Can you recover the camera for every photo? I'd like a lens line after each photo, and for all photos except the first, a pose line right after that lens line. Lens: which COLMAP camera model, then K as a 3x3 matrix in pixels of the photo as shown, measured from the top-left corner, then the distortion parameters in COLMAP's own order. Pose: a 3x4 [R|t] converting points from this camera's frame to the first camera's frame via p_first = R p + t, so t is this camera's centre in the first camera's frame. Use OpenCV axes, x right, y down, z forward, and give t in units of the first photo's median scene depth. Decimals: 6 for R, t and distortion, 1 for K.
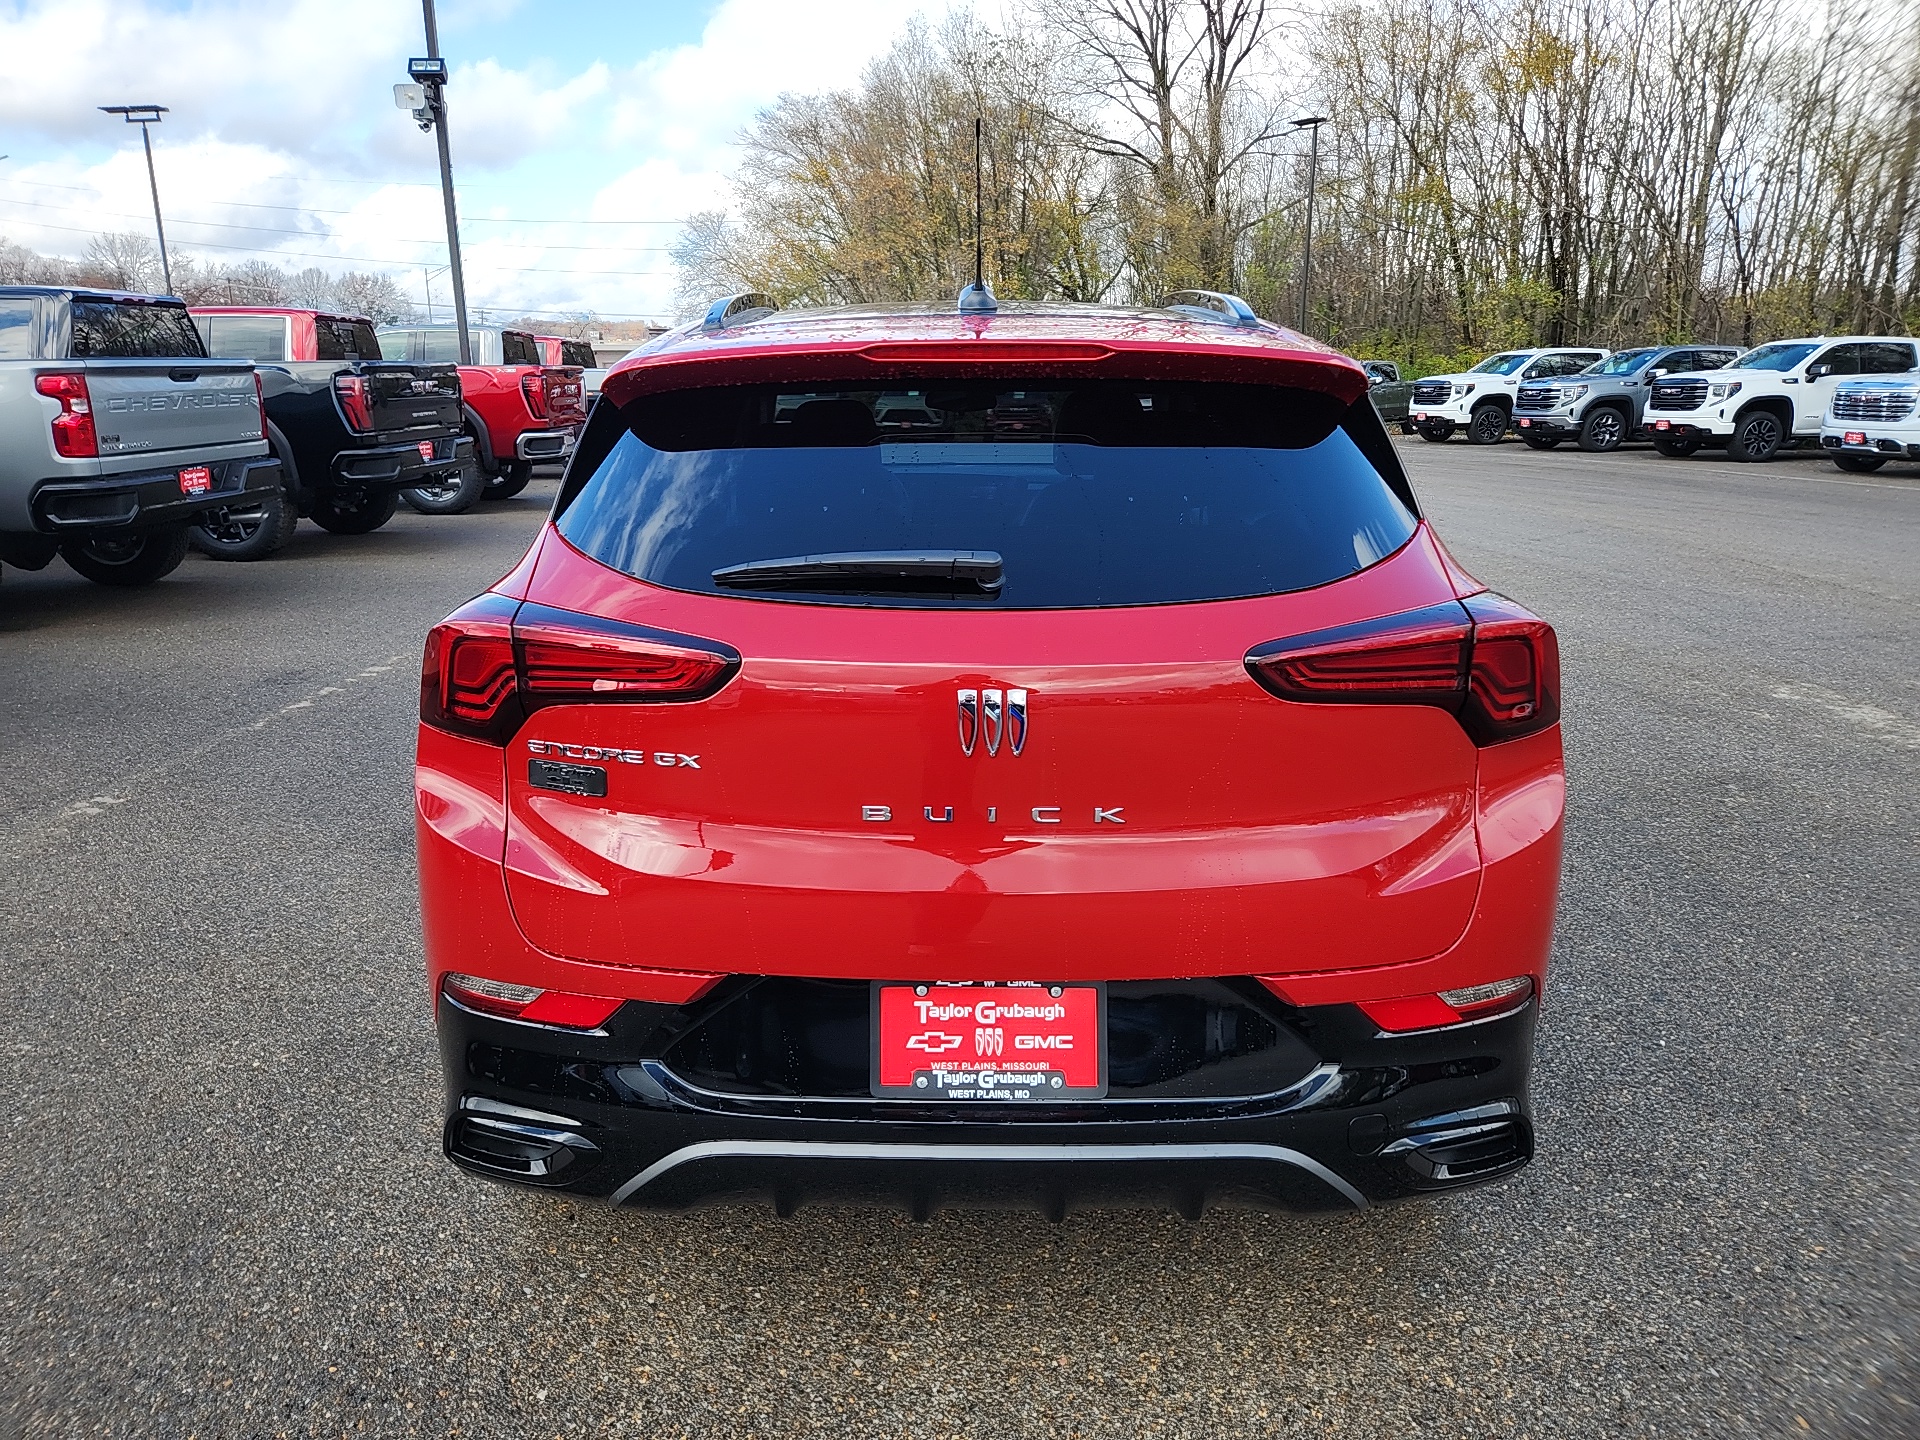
lens RADIAL K [[1302.0, 0, 936.6], [0, 1302.0, 723.9], [0, 0, 1]] dist [0.068108, -0.064551]
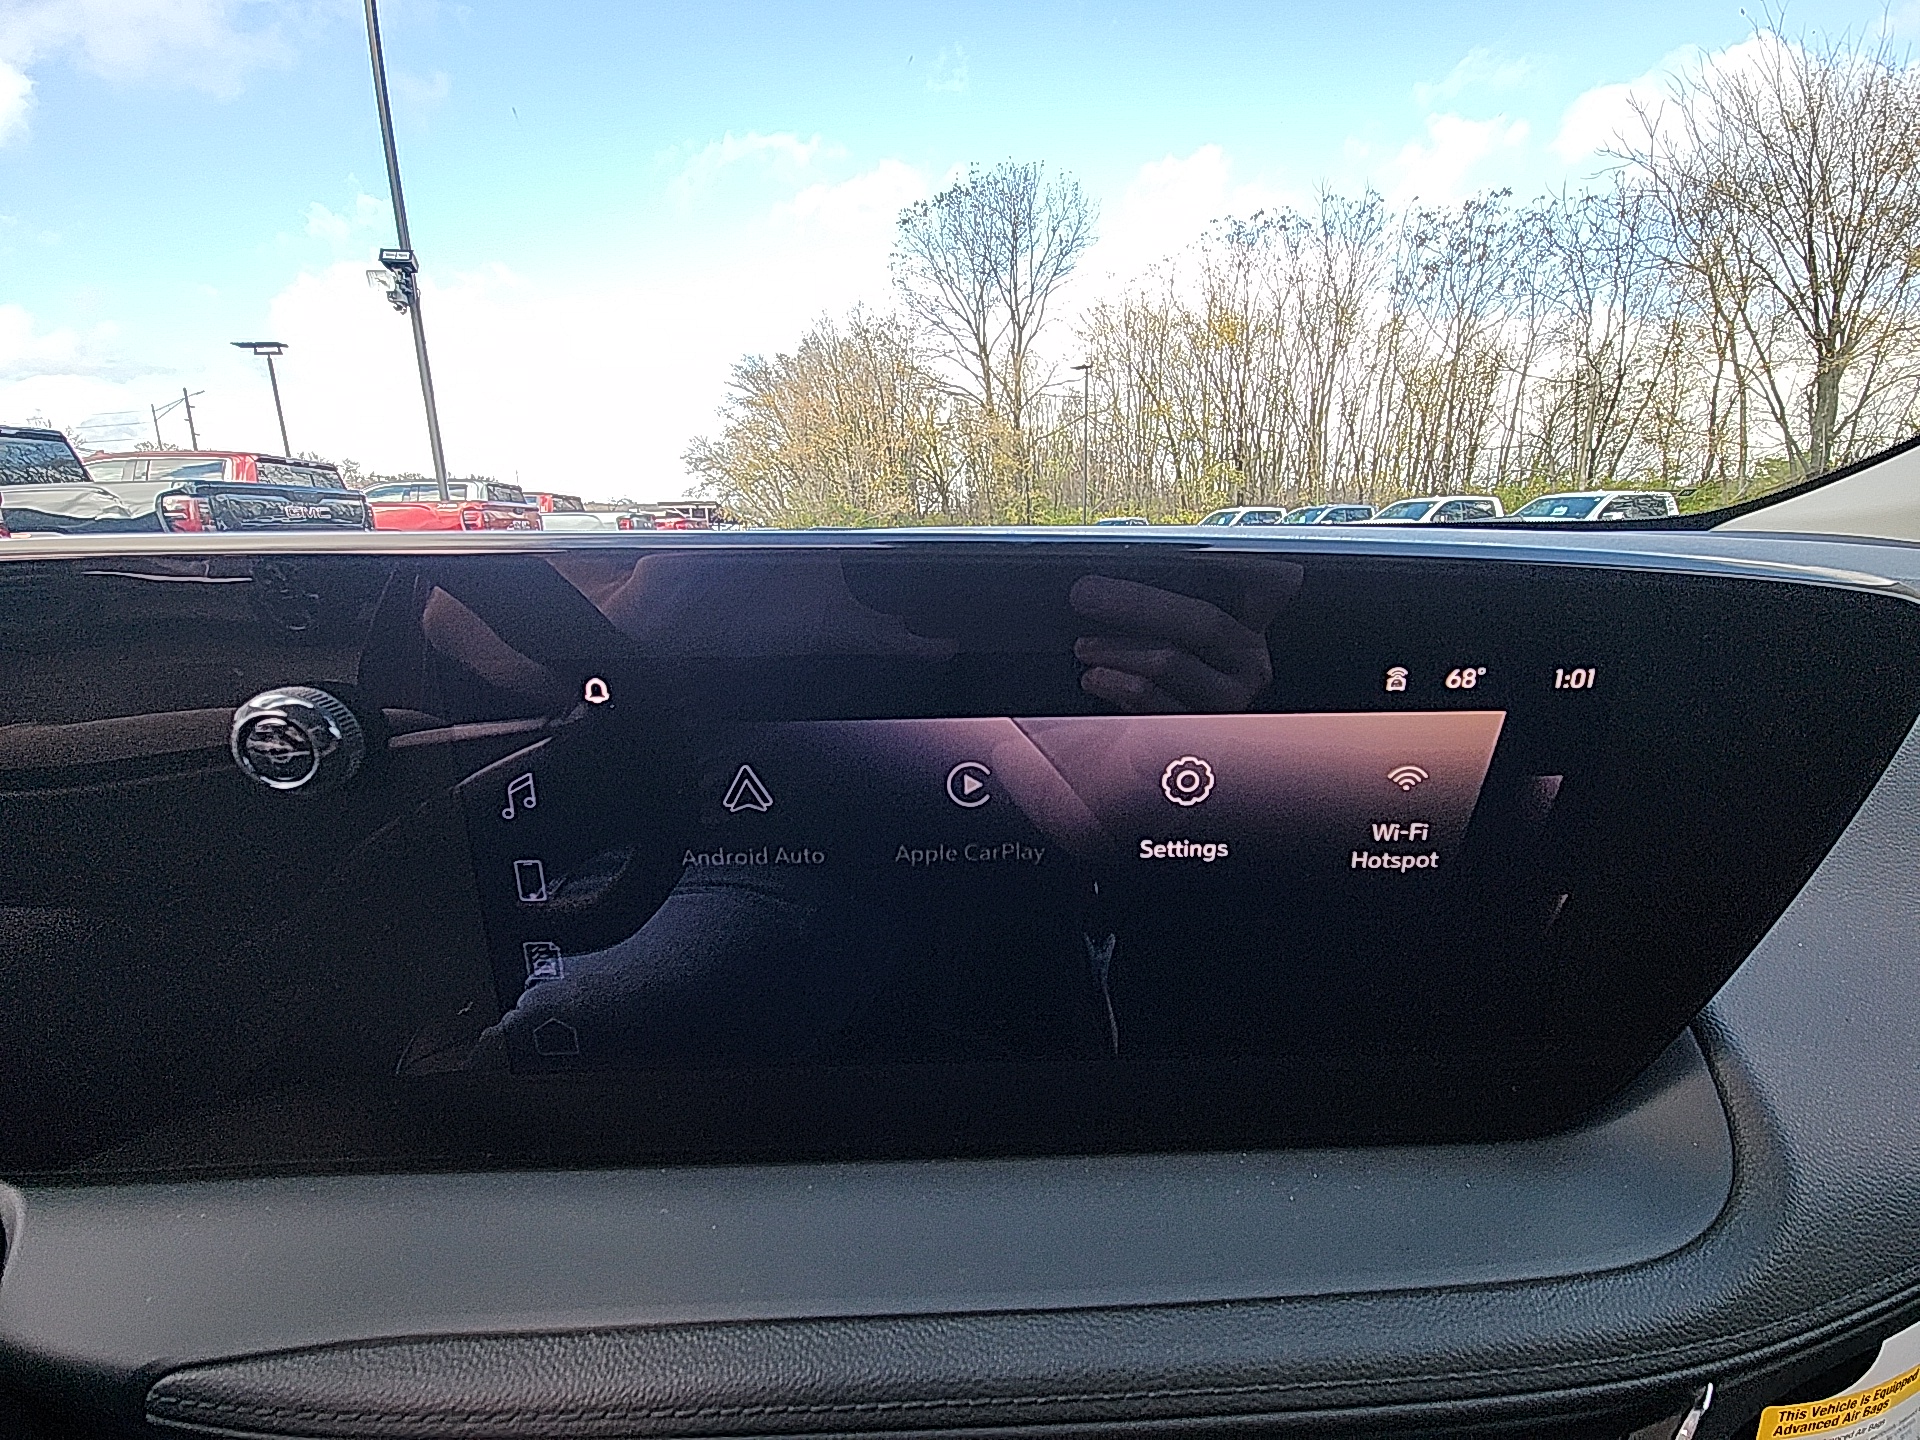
lens RADIAL K [[758.0, 0, 953.5], [0, 758.0, 706.1], [0, 0, 1]] dist [0.000233, -0.013343]
pose [[0.991273, -0.034620, 0.127195, 0.000876], [0.039586, 0.998541, -0.036720, -0.020947], [-0.125738, 0.041434, 0.991198, 0.109419]]
